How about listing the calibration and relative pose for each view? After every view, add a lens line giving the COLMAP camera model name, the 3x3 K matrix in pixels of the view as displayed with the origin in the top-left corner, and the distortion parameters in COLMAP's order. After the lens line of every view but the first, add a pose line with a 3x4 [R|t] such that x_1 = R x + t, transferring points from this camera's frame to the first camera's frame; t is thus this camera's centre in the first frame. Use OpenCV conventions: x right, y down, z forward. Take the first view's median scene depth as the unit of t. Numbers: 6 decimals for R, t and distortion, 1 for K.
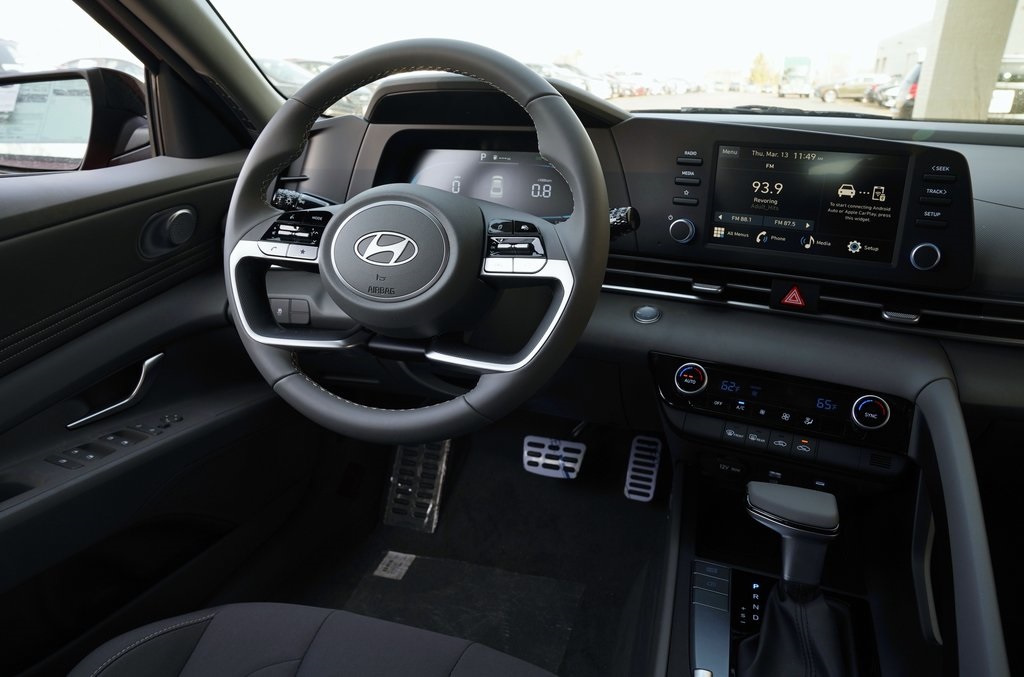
lens RADIAL K [[715.1, 0, 509.0], [0, 715.1, 338.8], [0, 0, 1]] dist [-0.125970, 0.093738]
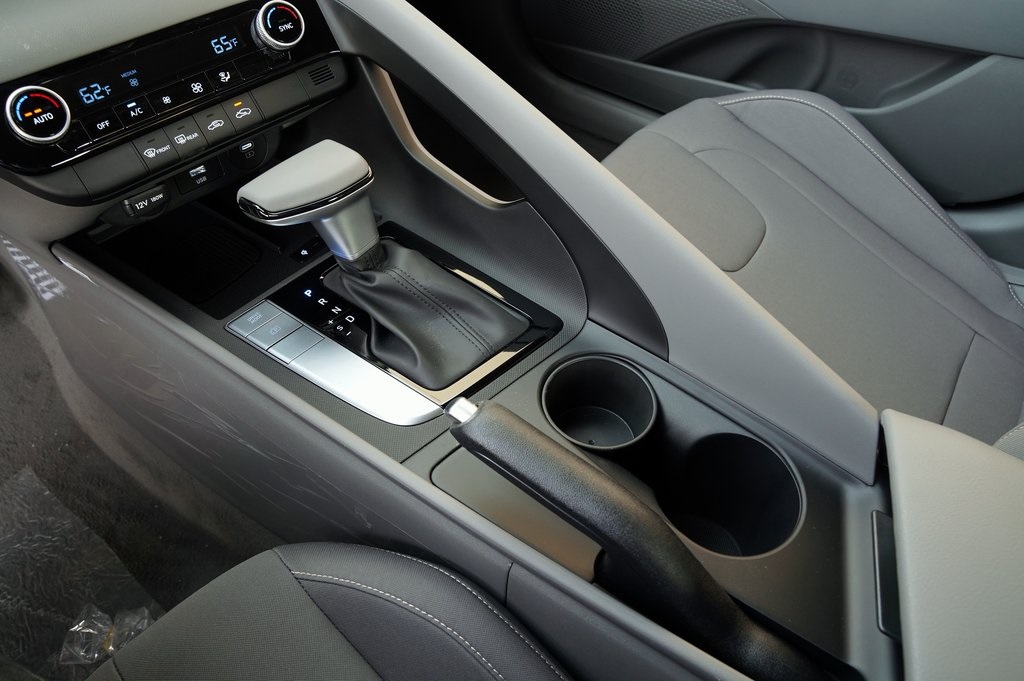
lens RADIAL K [[703.7, 0, 508.2], [0, 703.7, 337.0], [0, 0, 1]] dist [-0.131674, 0.090942]
pose [[0.323820, -0.717209, 0.617051, -0.098898], [0.314942, 0.696710, 0.644521, -0.053174], [-0.892162, -0.014373, 0.451487, 0.396832]]
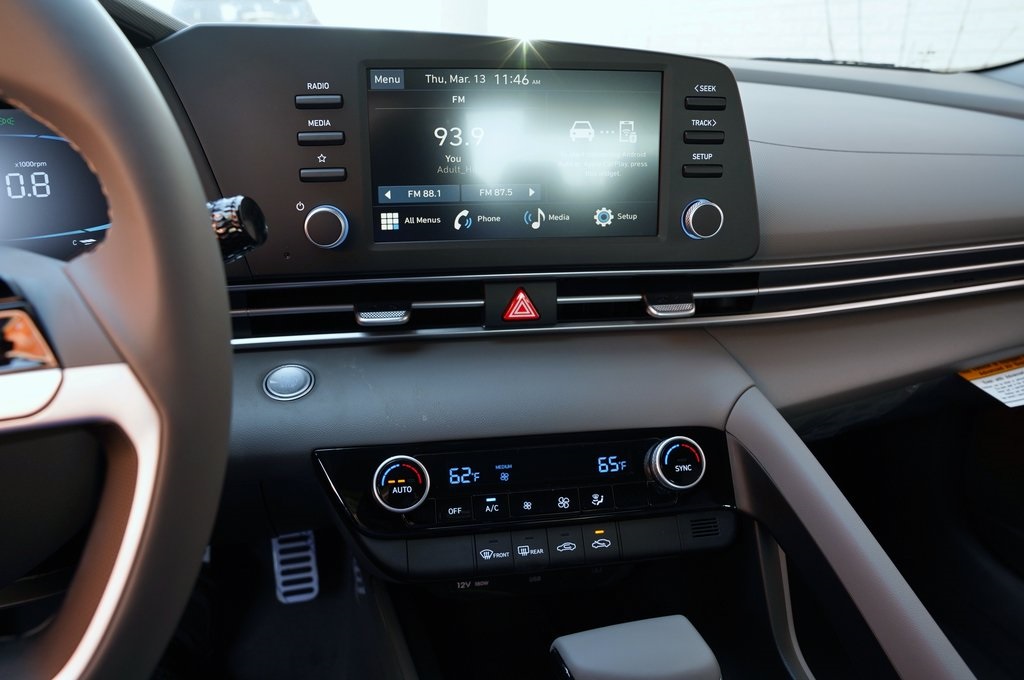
lens RADIAL K [[703.7, 0, 508.2], [0, 703.7, 336.5], [0, 0, 1]] dist [-0.131674, 0.090942]
pose [[0.807418, -0.208457, 0.551926, 0.041808], [0.191728, 0.977433, 0.088685, -0.093720], [-0.557957, 0.034214, 0.829164, 0.489886]]
